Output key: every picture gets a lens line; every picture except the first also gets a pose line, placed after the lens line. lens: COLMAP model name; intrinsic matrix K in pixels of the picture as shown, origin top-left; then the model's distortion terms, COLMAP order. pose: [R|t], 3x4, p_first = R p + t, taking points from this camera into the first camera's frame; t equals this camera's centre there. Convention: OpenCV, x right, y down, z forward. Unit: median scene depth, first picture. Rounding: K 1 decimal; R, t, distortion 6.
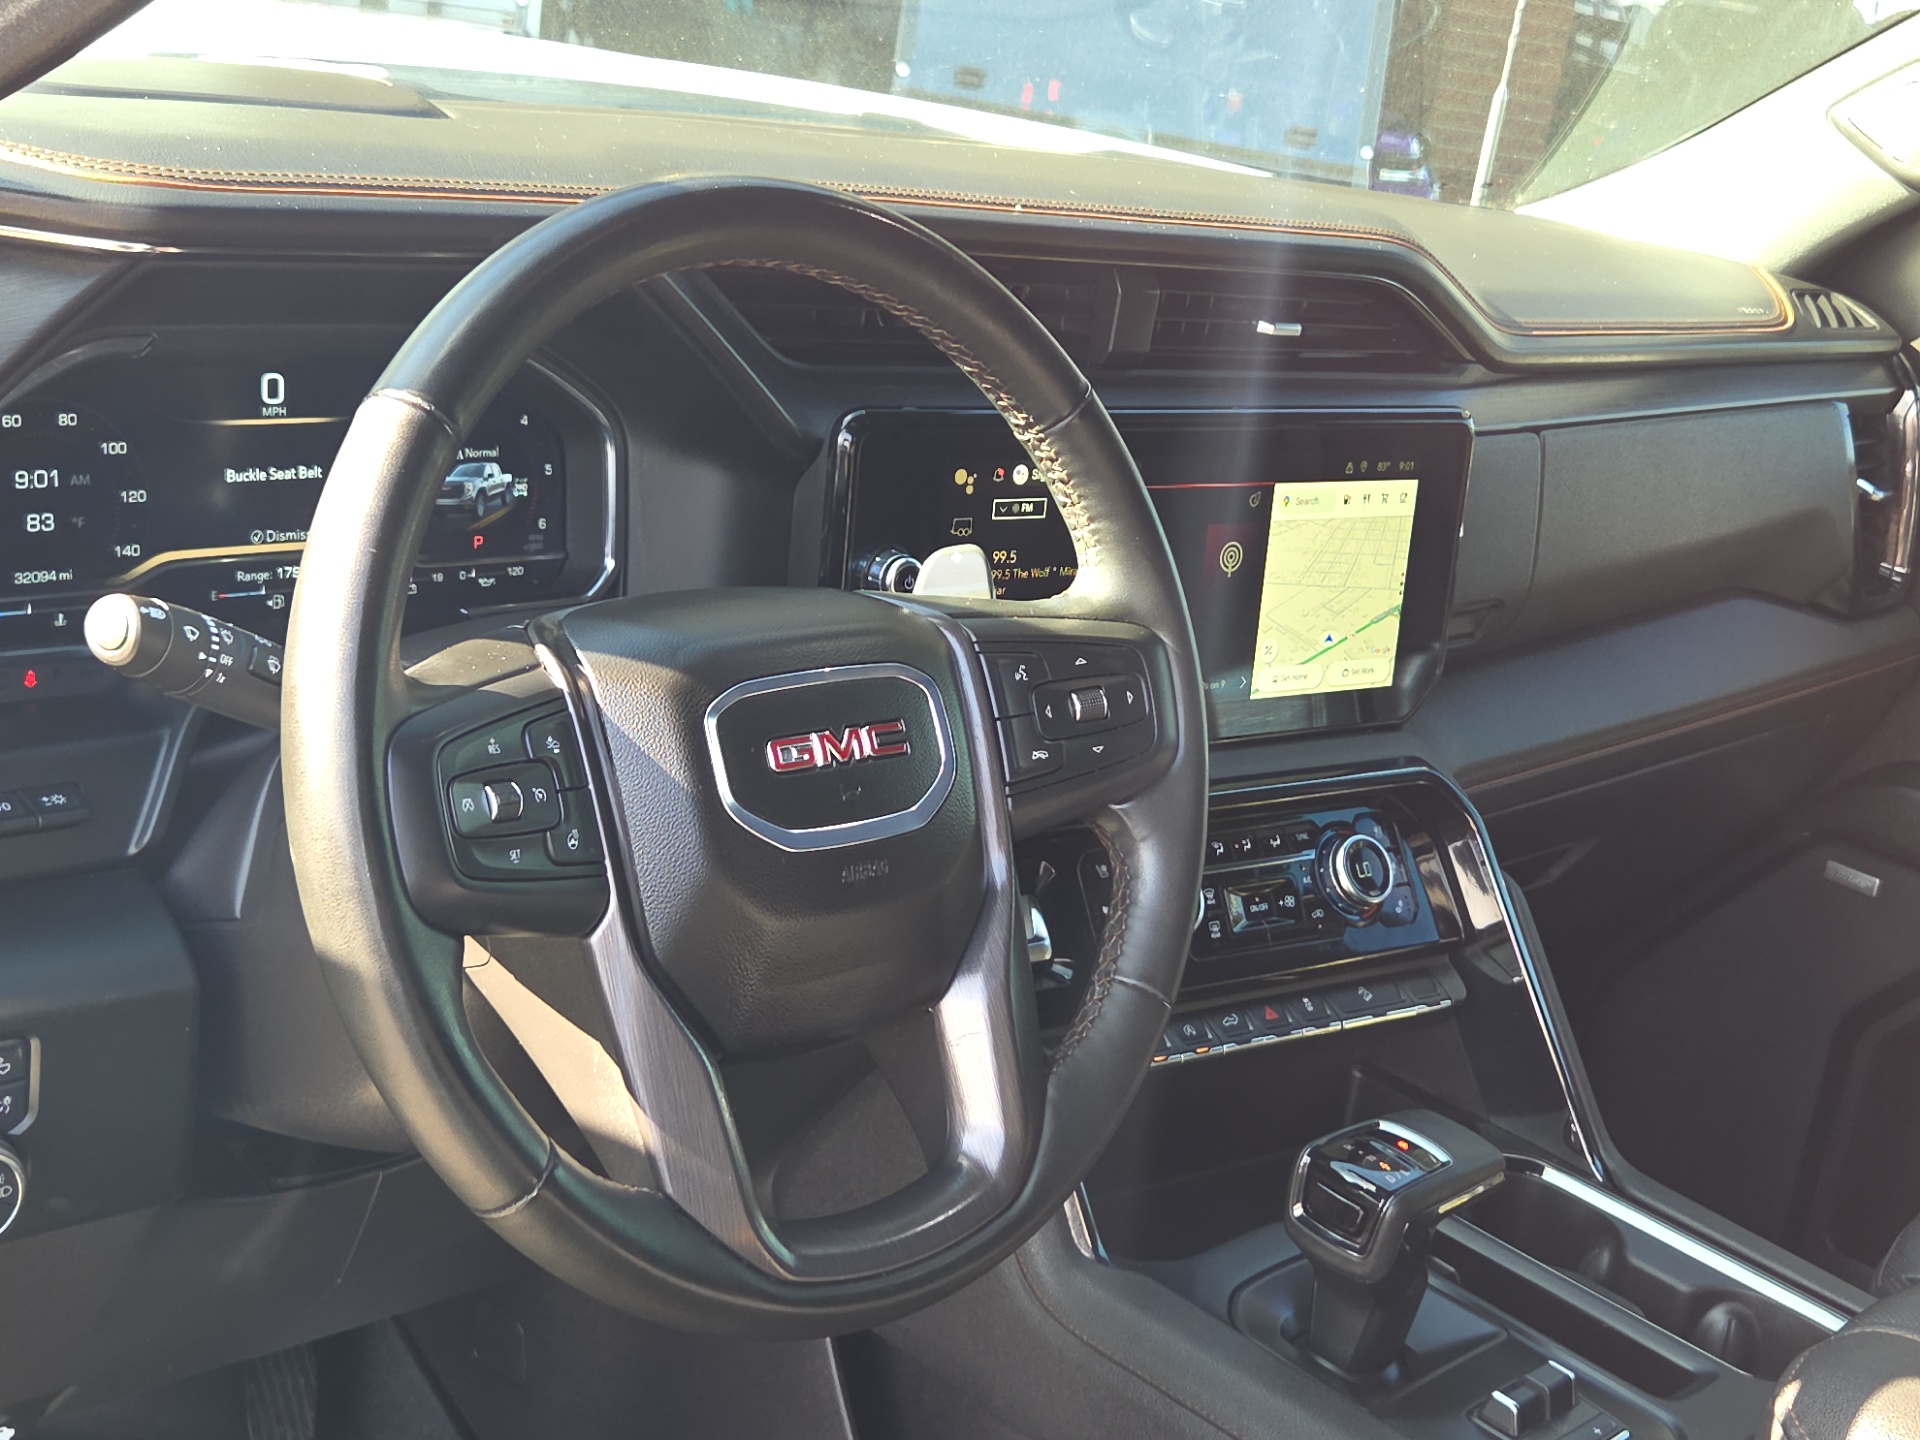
lens RADIAL K [[2612.6, 0, 962.3], [0, 2612.6, 723.2], [0, 0, 1]] dist [0.056393, 0.000000]
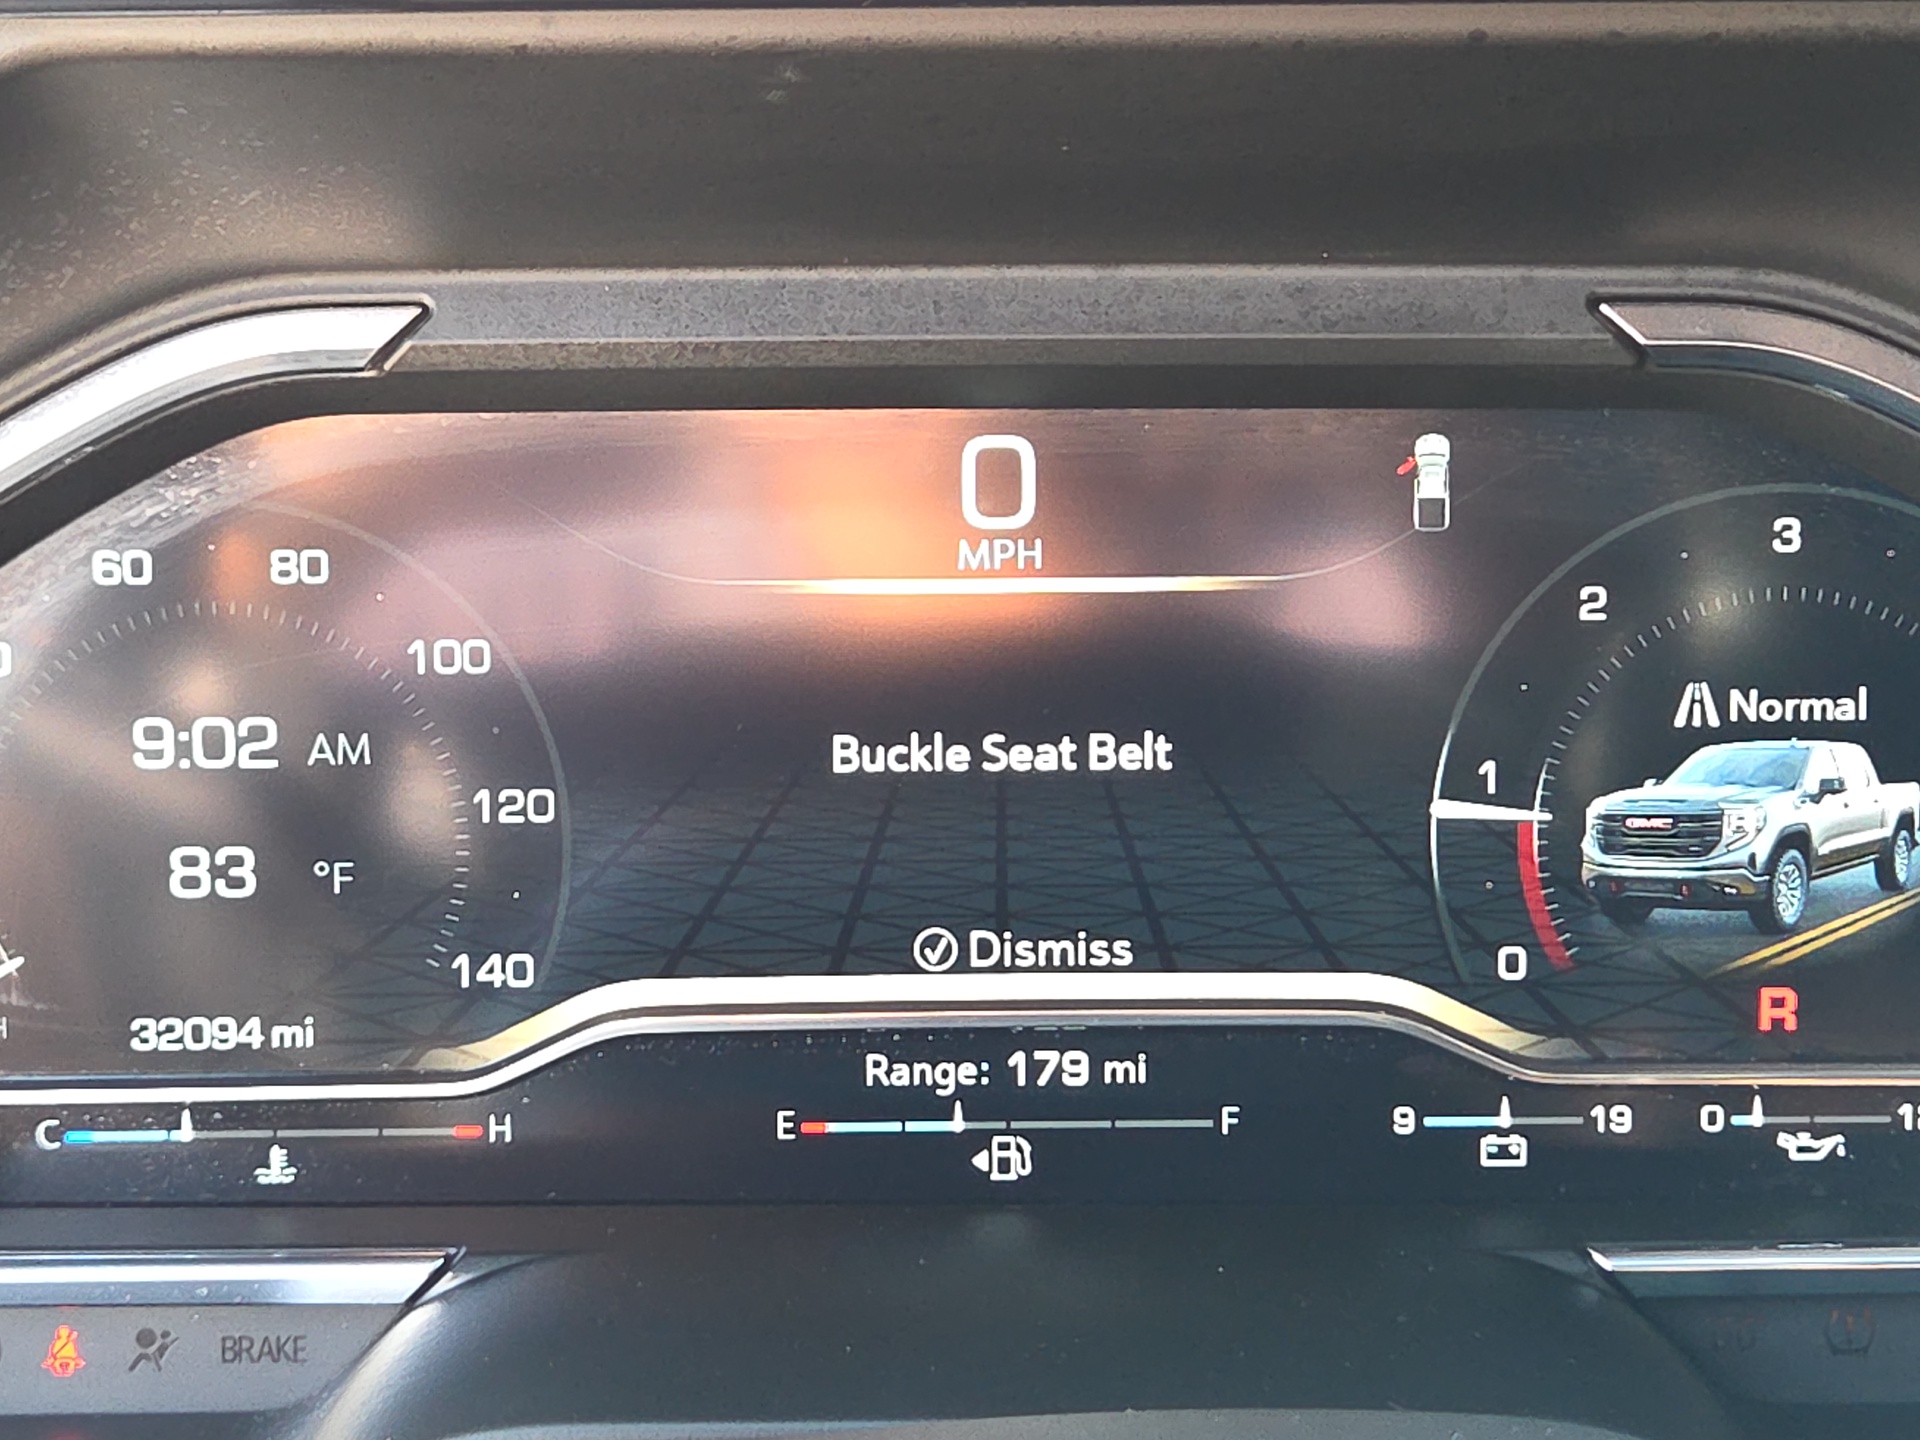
lens RADIAL K [[3994.8, 0, 960.4], [0, 3994.8, 719.3], [0, 0, 1]] dist [0.144743, 0.000000]
pose [[0.717525, 0.048638, -0.694833, 0.063228], [-0.101373, 0.994230, -0.035088, -0.080952], [0.689117, 0.095614, 0.718315, 0.648872]]
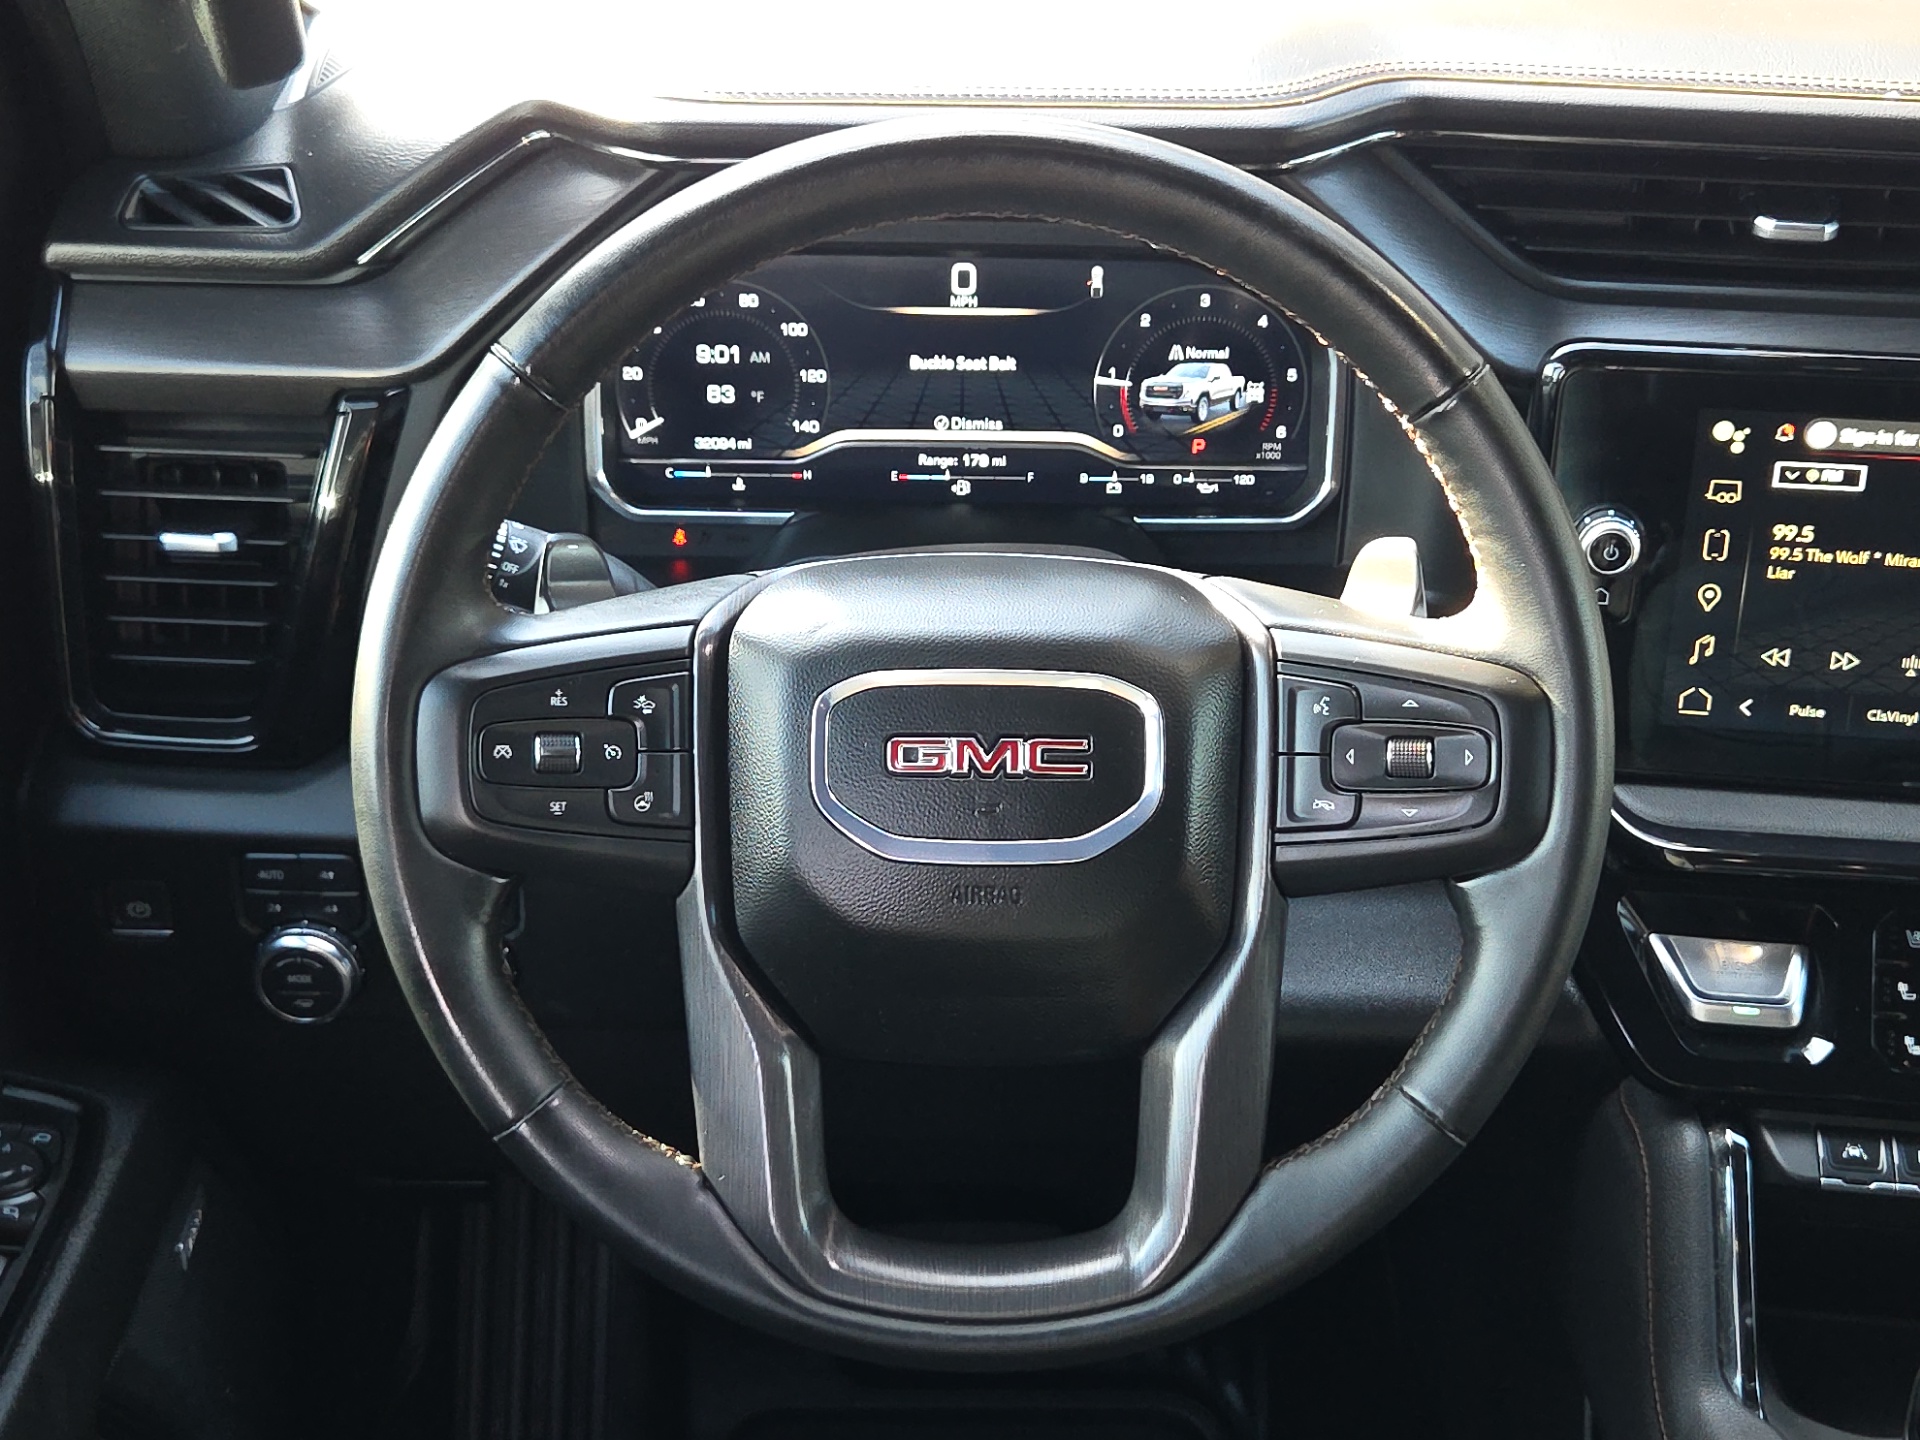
lens RADIAL K [[2612.6, 0, 963.3], [0, 2612.6, 715.7], [0, 0, 1]] dist [0.056393, 0.000000]
pose [[0.721438, 0.188190, -0.666417, 0.431284], [-0.122580, 0.981872, 0.144571, -0.106035], [0.681544, -0.022609, 0.731428, 0.256738]]
